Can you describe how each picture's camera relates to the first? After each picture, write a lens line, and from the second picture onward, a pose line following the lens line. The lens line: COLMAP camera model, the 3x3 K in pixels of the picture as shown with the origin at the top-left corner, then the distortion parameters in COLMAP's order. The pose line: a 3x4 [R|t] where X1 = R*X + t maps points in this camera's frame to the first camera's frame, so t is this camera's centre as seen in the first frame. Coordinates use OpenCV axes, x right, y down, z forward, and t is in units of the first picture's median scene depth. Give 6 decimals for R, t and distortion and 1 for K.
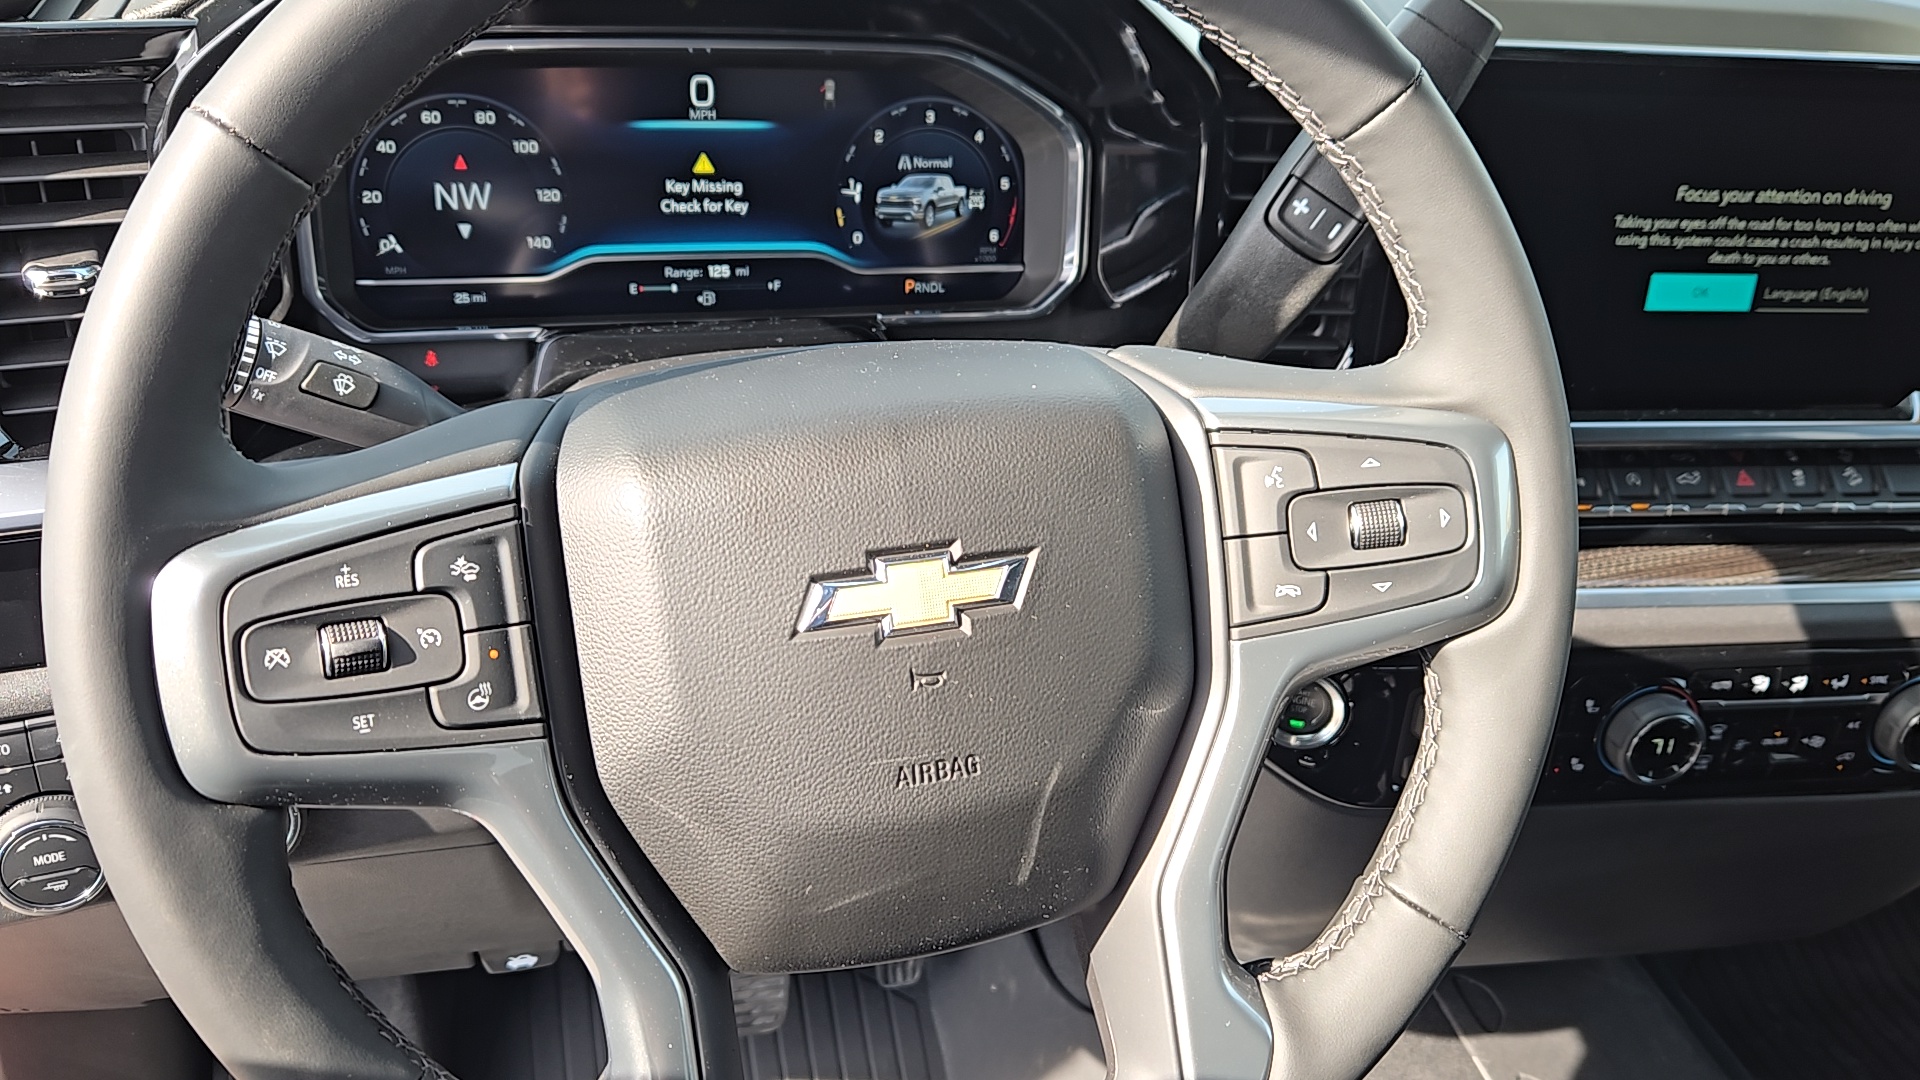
lens RADIAL K [[1596.3, 0, 956.9], [0, 1596.3, 531.1], [0, 0, 1]] dist [0.017620, 0.001310]
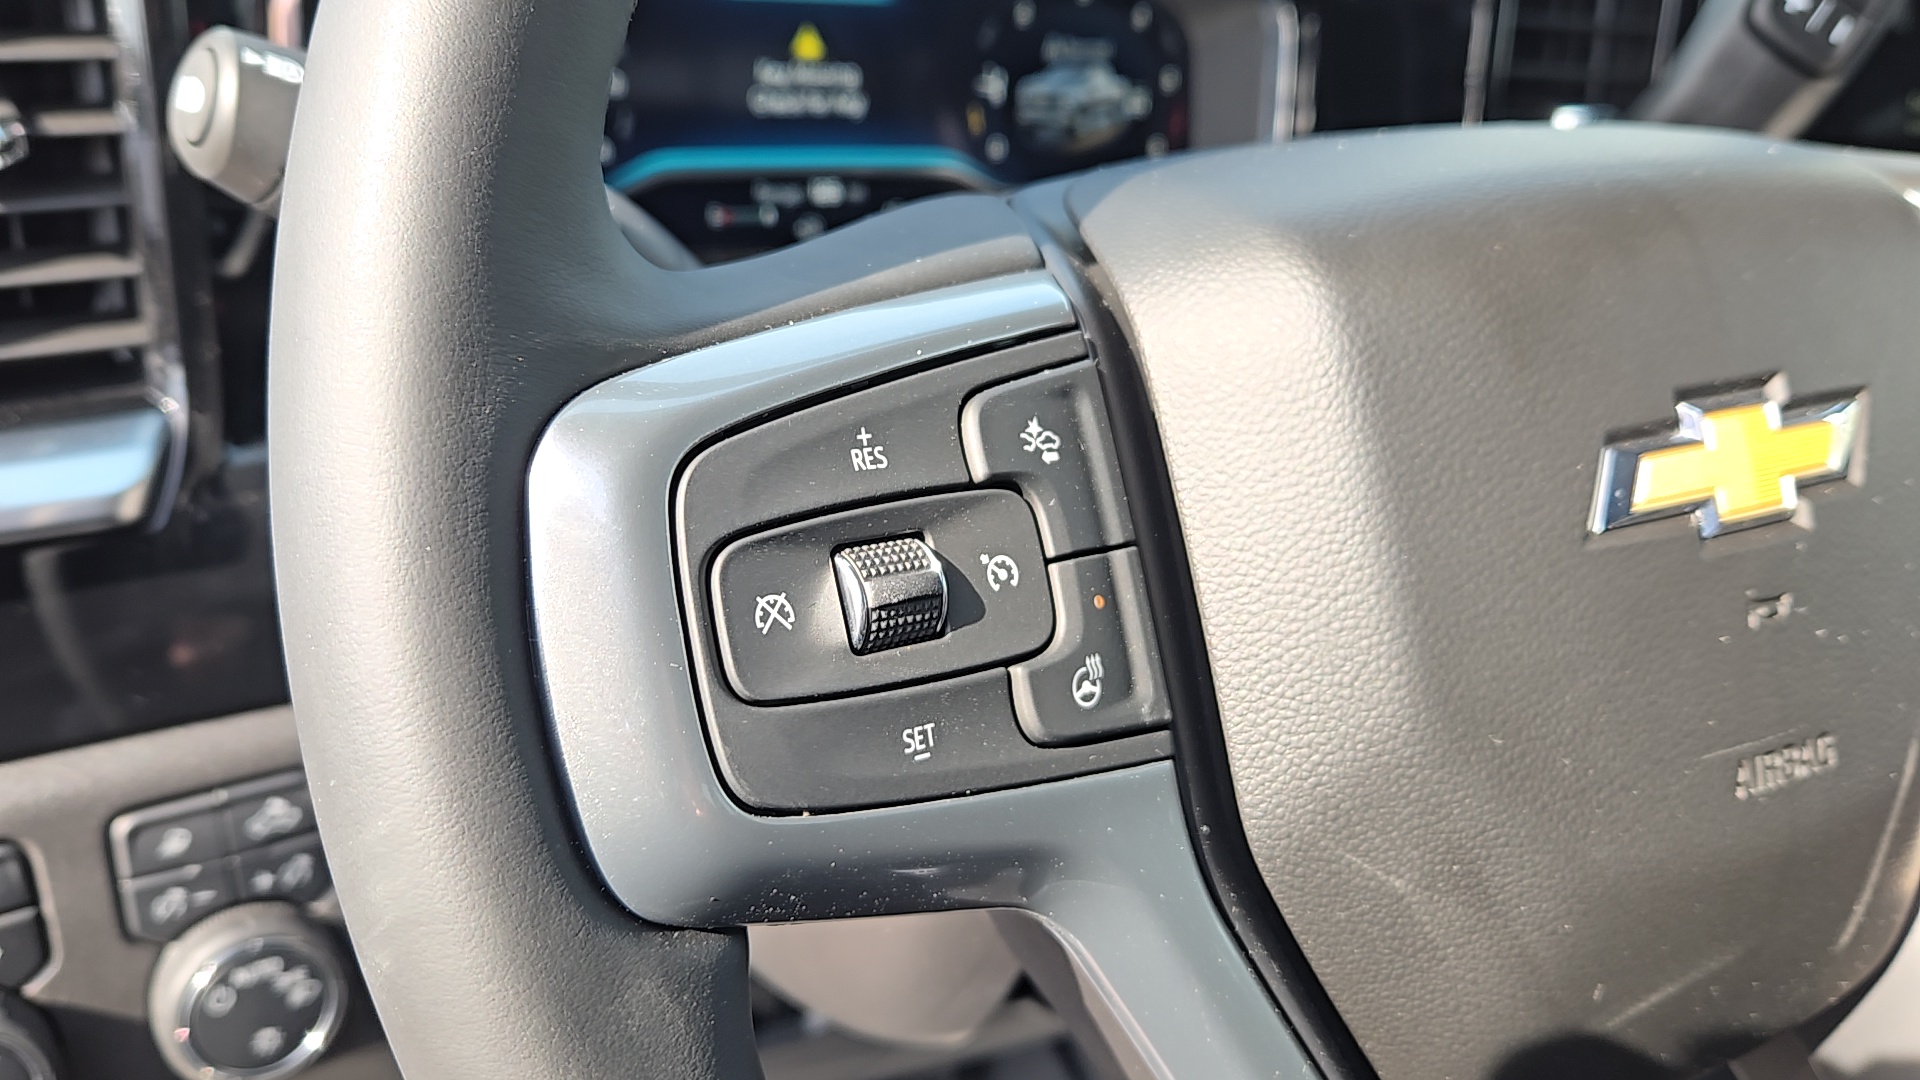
lens RADIAL K [[1644.1, 0, 960.0], [0, 1644.1, 540.0], [0, 0, 1]] dist [-0.000306, -0.004167]
pose [[0.982438, -0.059850, 0.176731, -0.423110], [0.071288, 0.995704, -0.059088, 0.084368], [-0.172435, 0.070649, 0.982484, 0.466759]]
